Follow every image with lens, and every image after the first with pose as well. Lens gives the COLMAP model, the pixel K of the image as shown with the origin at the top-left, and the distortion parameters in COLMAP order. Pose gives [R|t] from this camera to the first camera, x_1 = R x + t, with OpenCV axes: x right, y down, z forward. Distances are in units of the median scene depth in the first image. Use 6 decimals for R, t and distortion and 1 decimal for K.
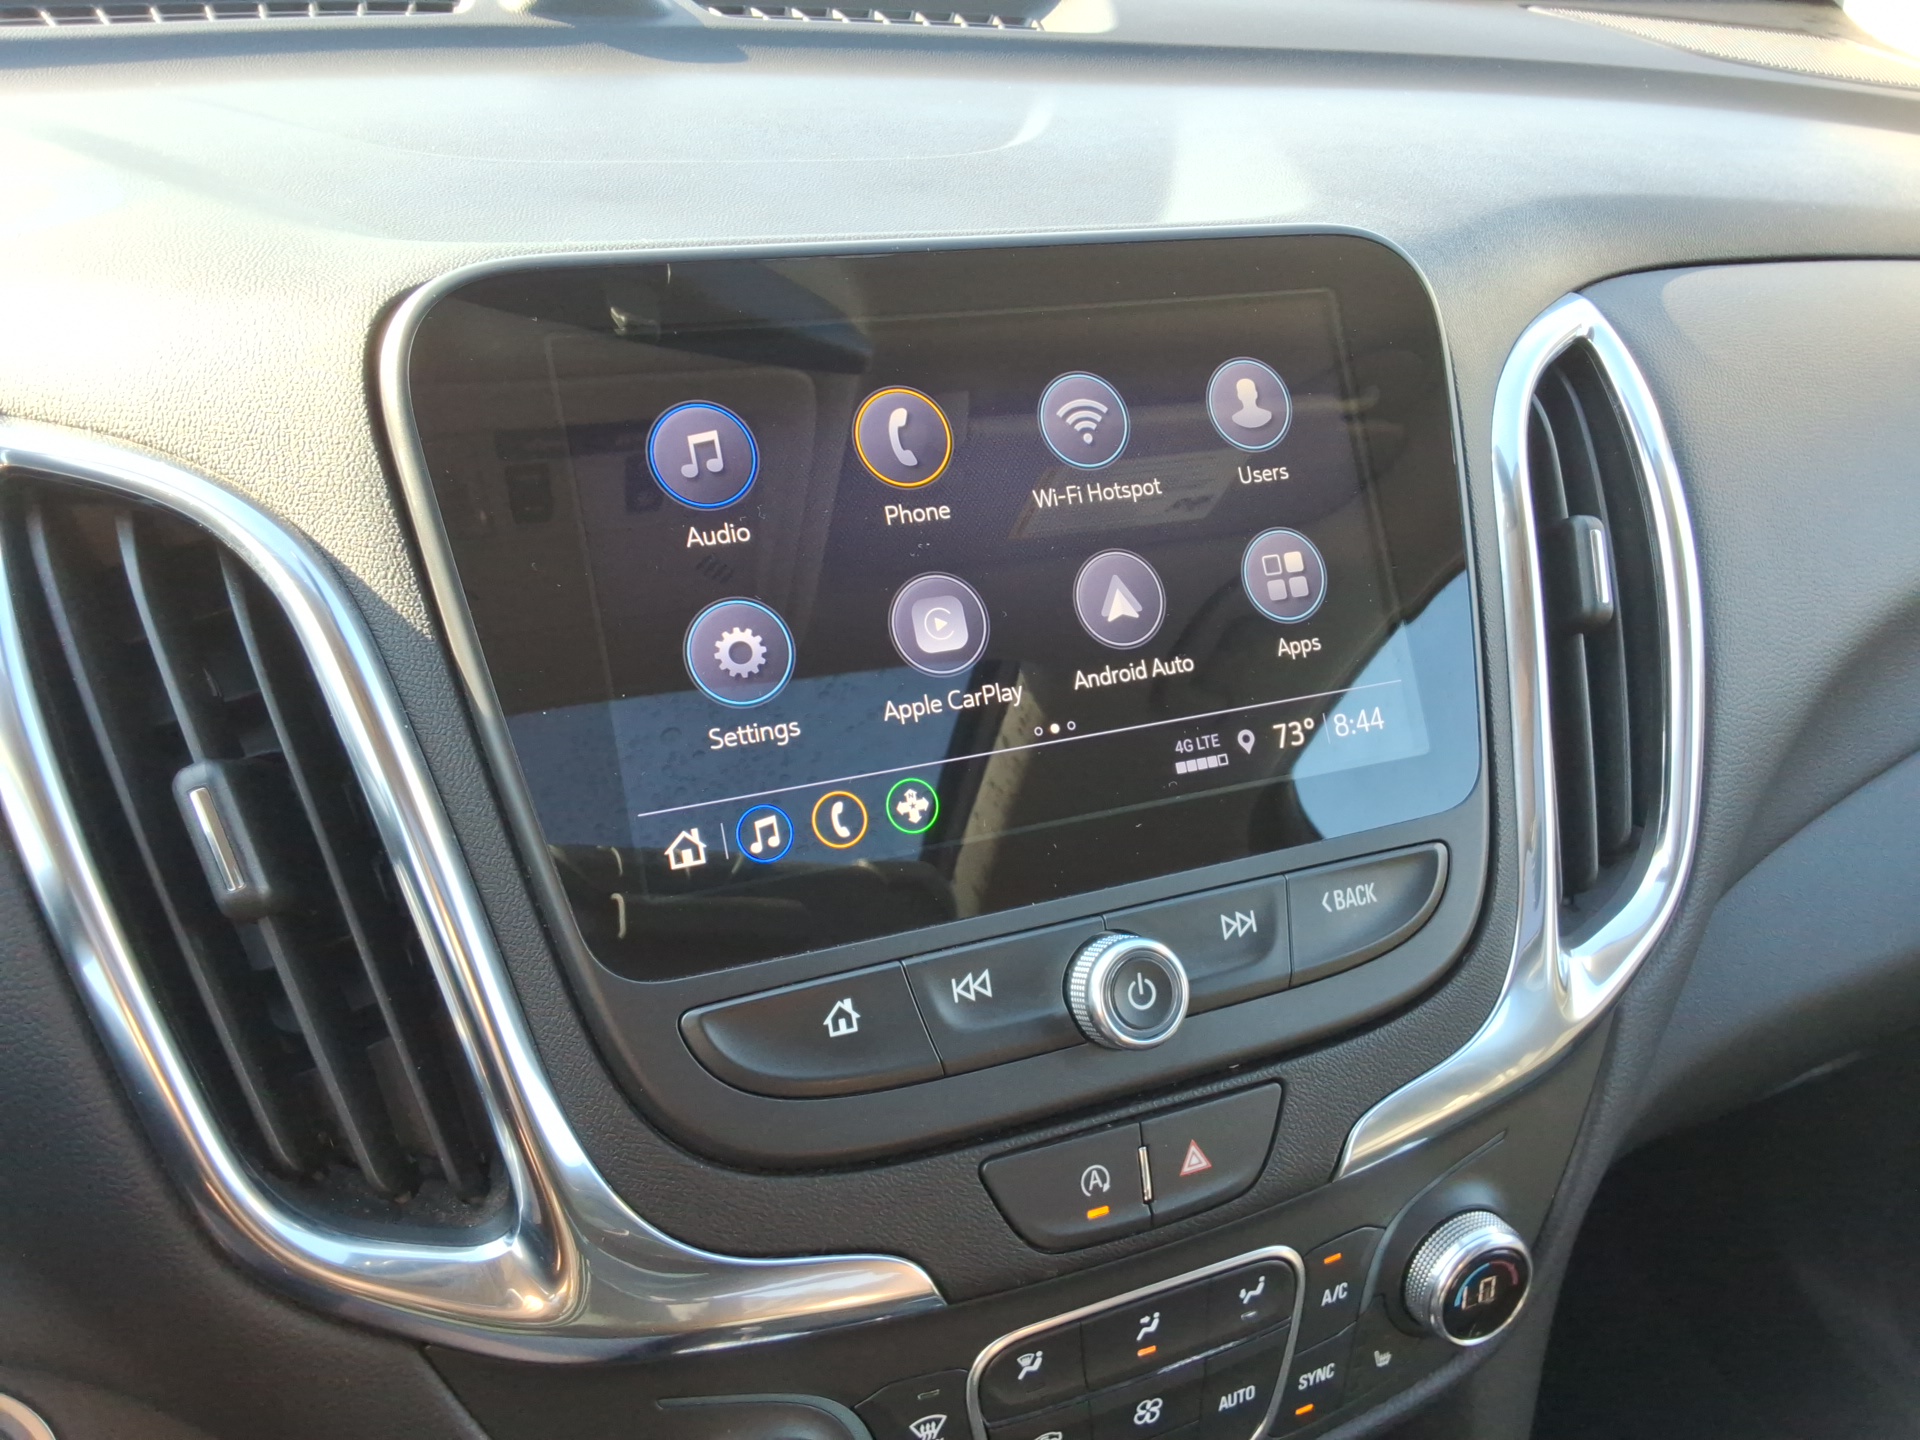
lens RADIAL K [[1532.7, 0, 972.8], [0, 1532.7, 679.6], [0, 0, 1]] dist [0.097813, -0.153130]
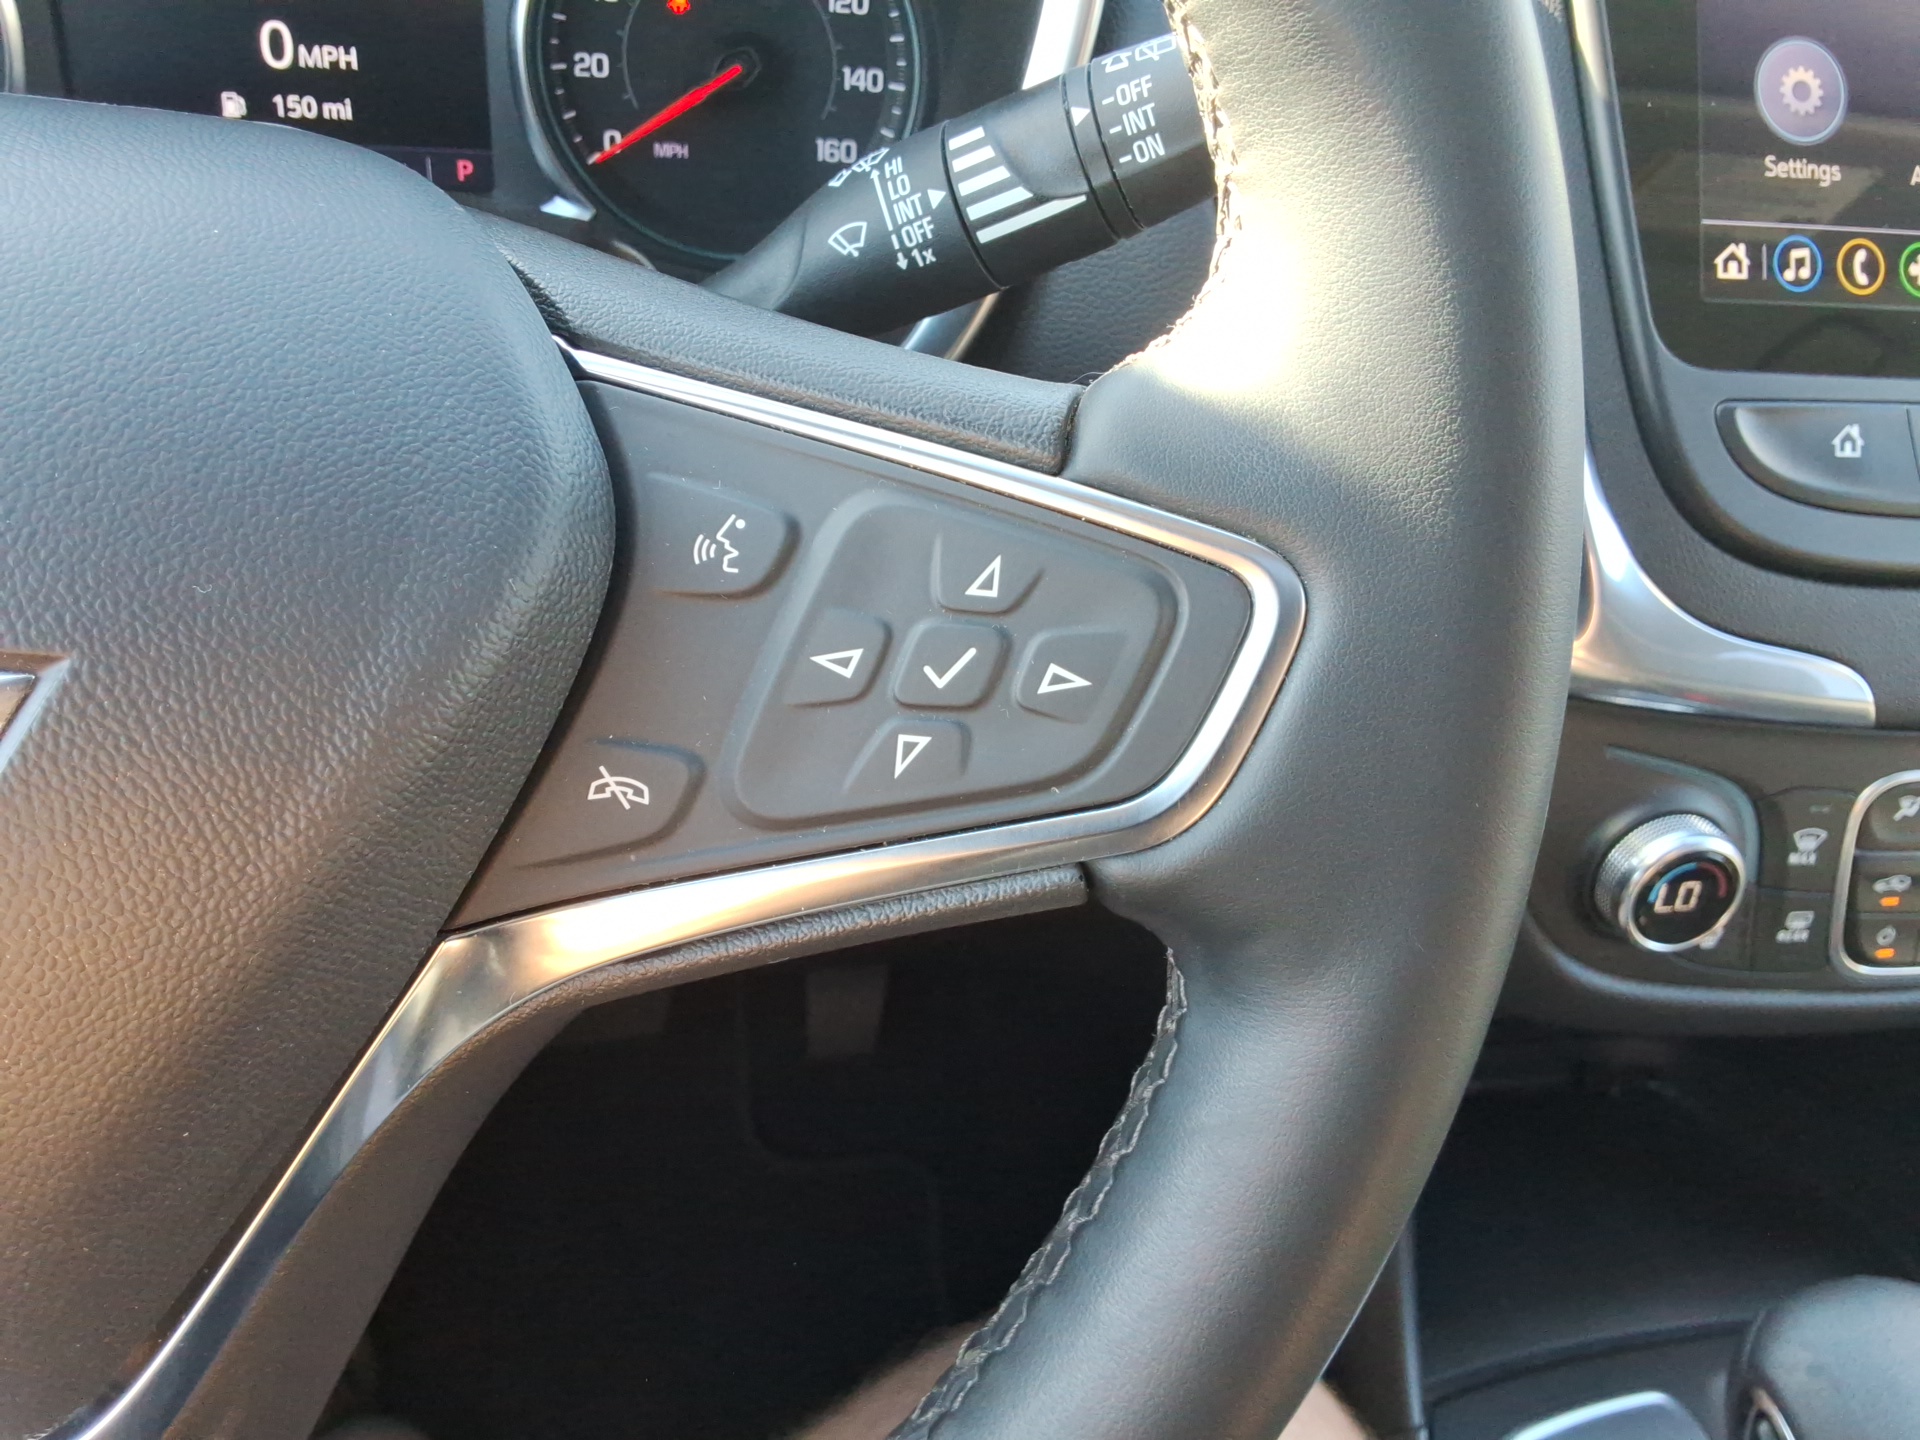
lens RADIAL K [[1532.7, 0, 978.4], [0, 1532.7, 709.6], [0, 0, 1]] dist [0.097813, -0.153130]
pose [[0.971679, 0.172695, -0.161298, -0.433765], [-0.149233, 0.977696, 0.147782, 0.308624], [0.183222, -0.119525, 0.975778, -0.181097]]
